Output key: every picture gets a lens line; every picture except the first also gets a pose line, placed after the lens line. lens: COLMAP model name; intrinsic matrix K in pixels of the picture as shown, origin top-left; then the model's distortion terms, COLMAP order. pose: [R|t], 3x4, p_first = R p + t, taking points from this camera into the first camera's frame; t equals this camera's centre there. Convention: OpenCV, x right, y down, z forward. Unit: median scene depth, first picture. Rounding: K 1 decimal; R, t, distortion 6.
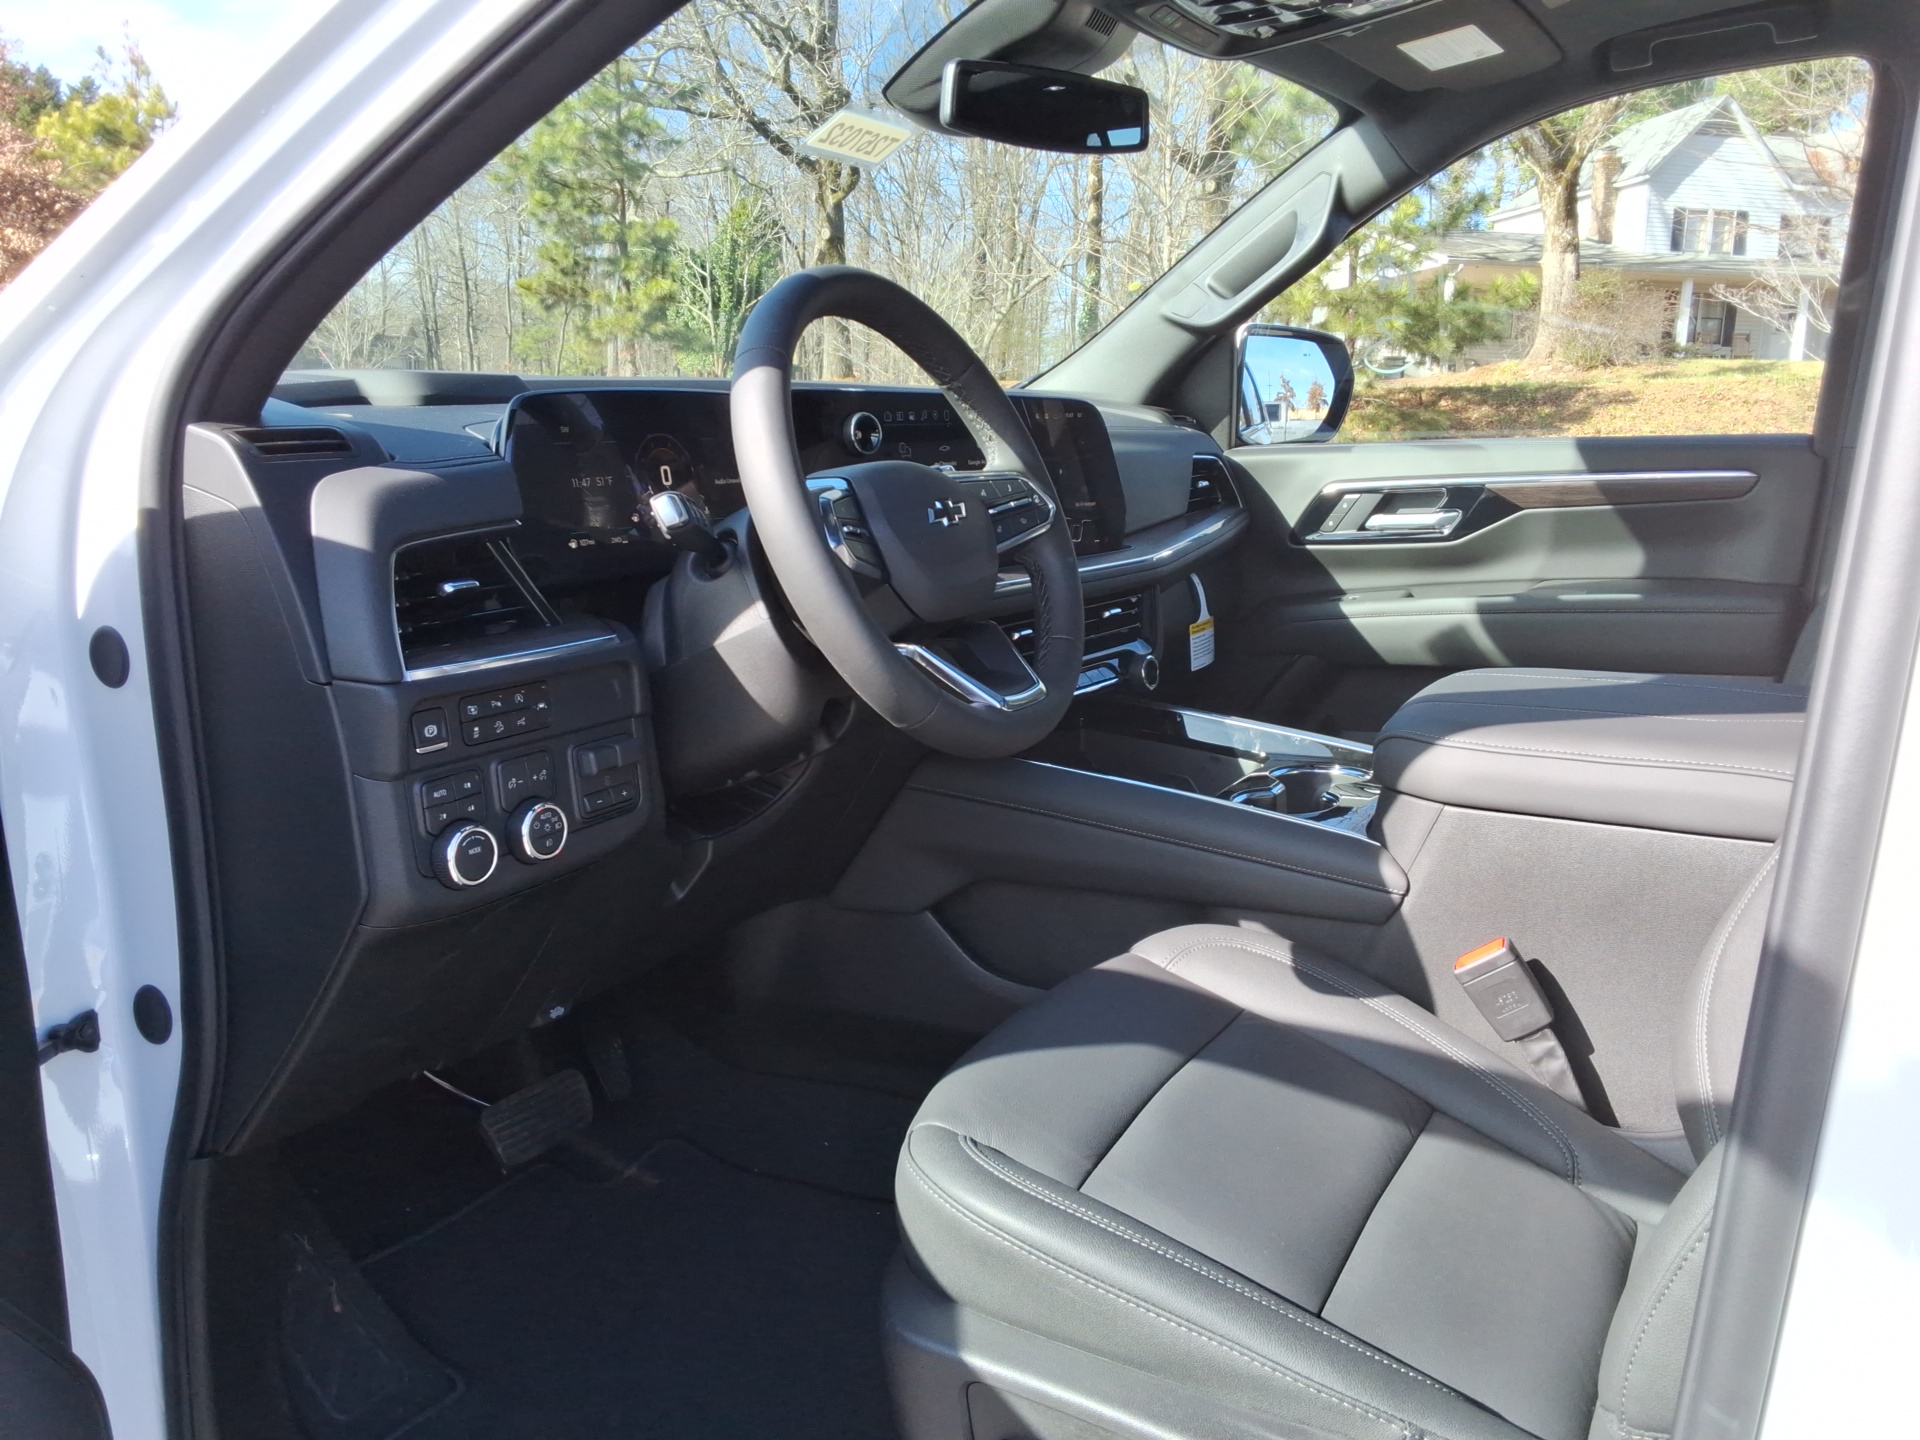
lens RADIAL K [[1533.7, 0, 988.2], [0, 1533.7, 713.0], [0, 0, 1]] dist [0.100315, -0.118616]
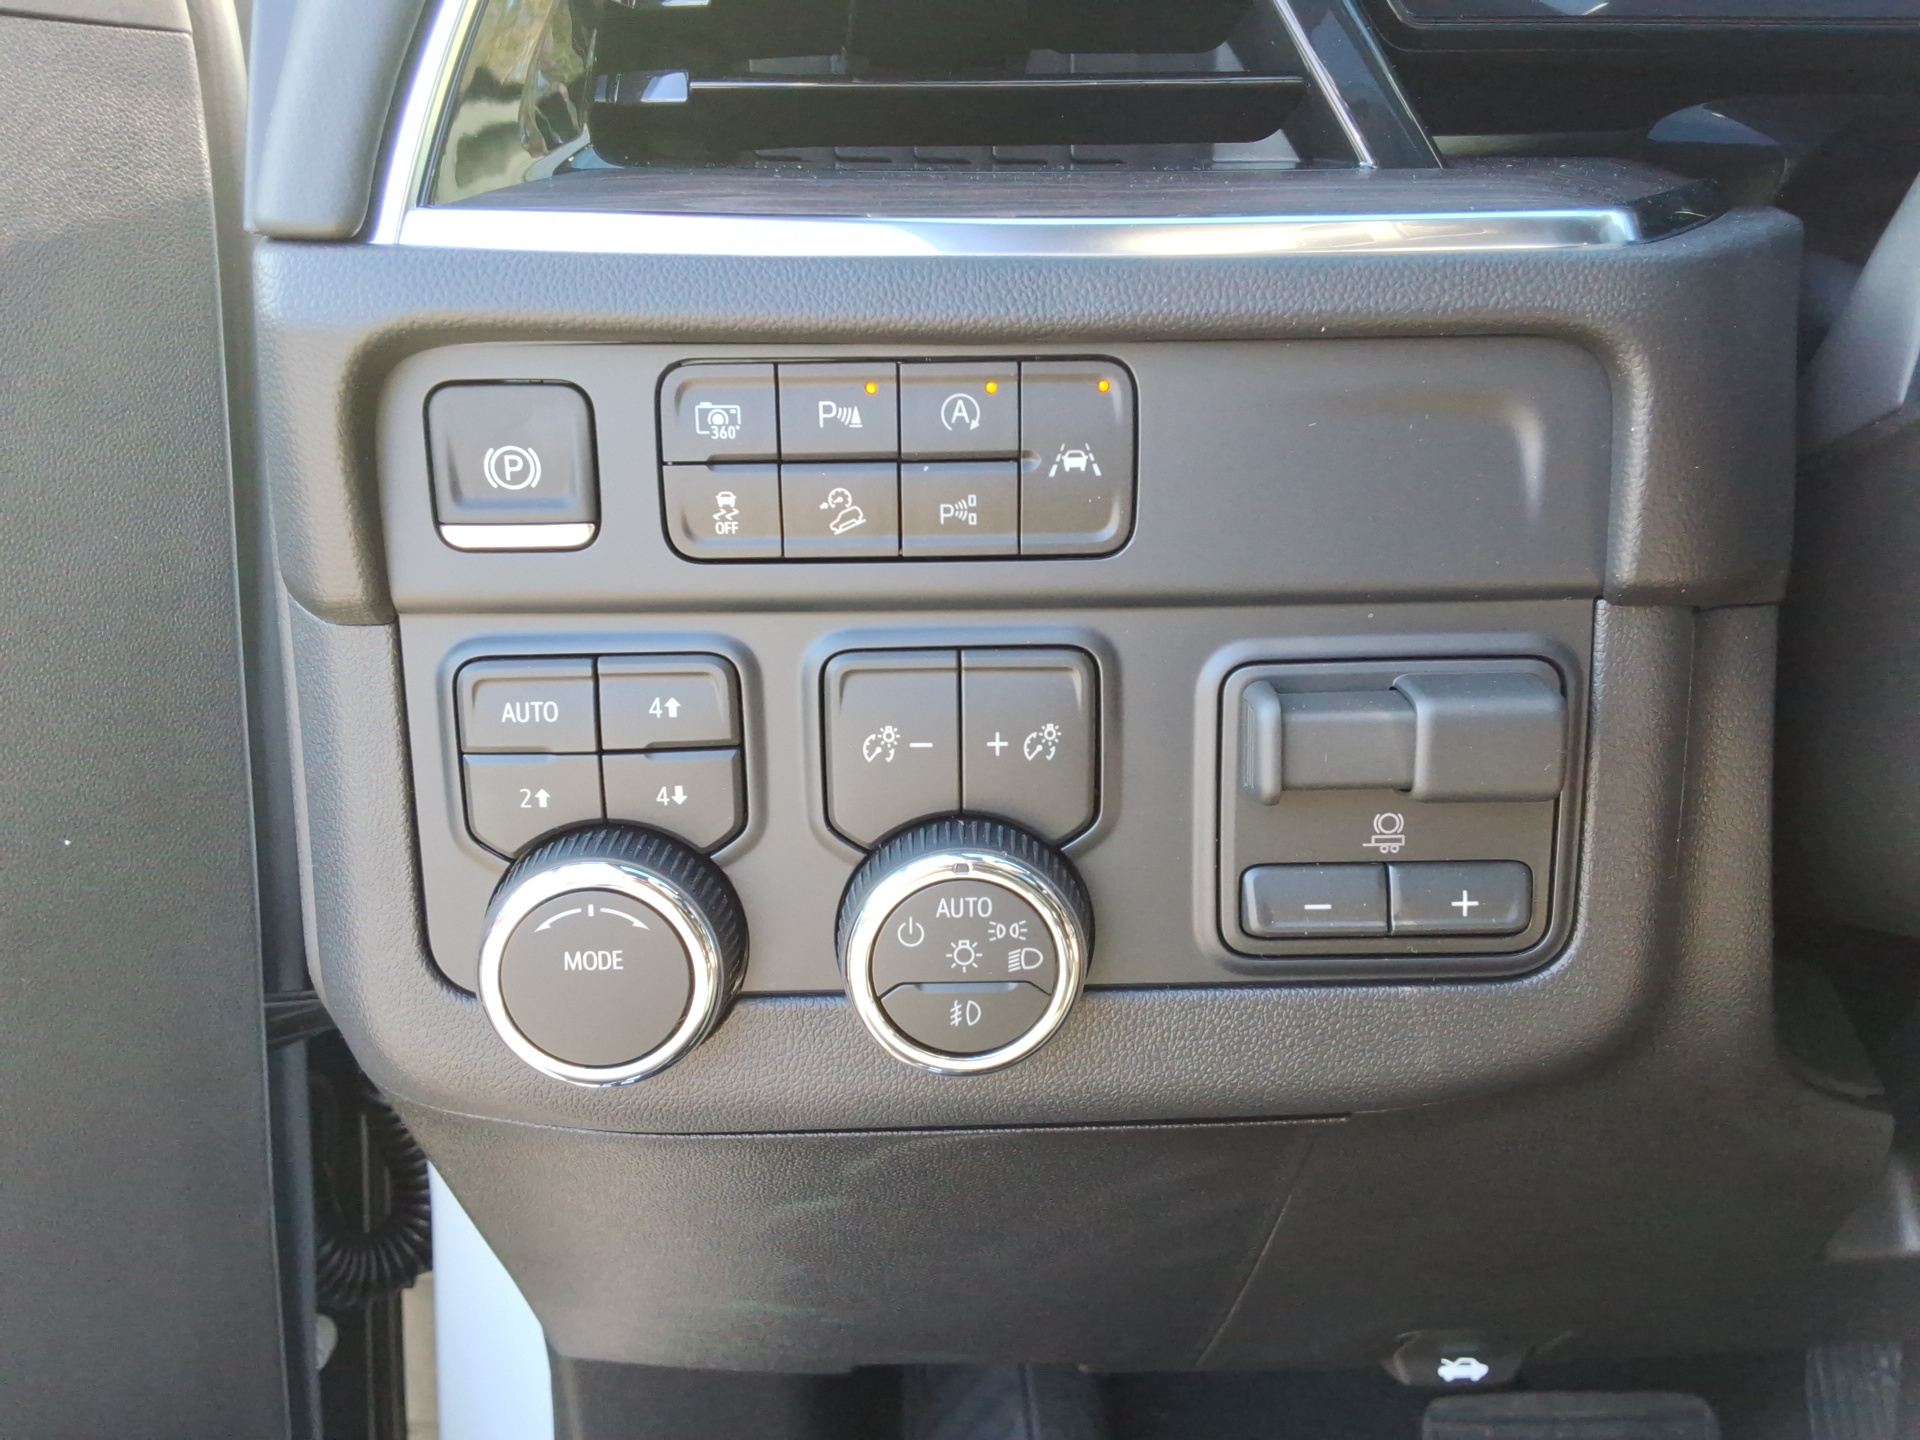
lens RADIAL K [[1530.4, 0, 978.8], [0, 1530.4, 704.3], [0, 0, 1]] dist [0.117443, -0.173943]
pose [[0.505474, 0.254288, -0.824520, -0.092546], [-0.161407, 0.966585, 0.199151, -0.013300], [0.847611, 0.032418, 0.529627, 0.870379]]
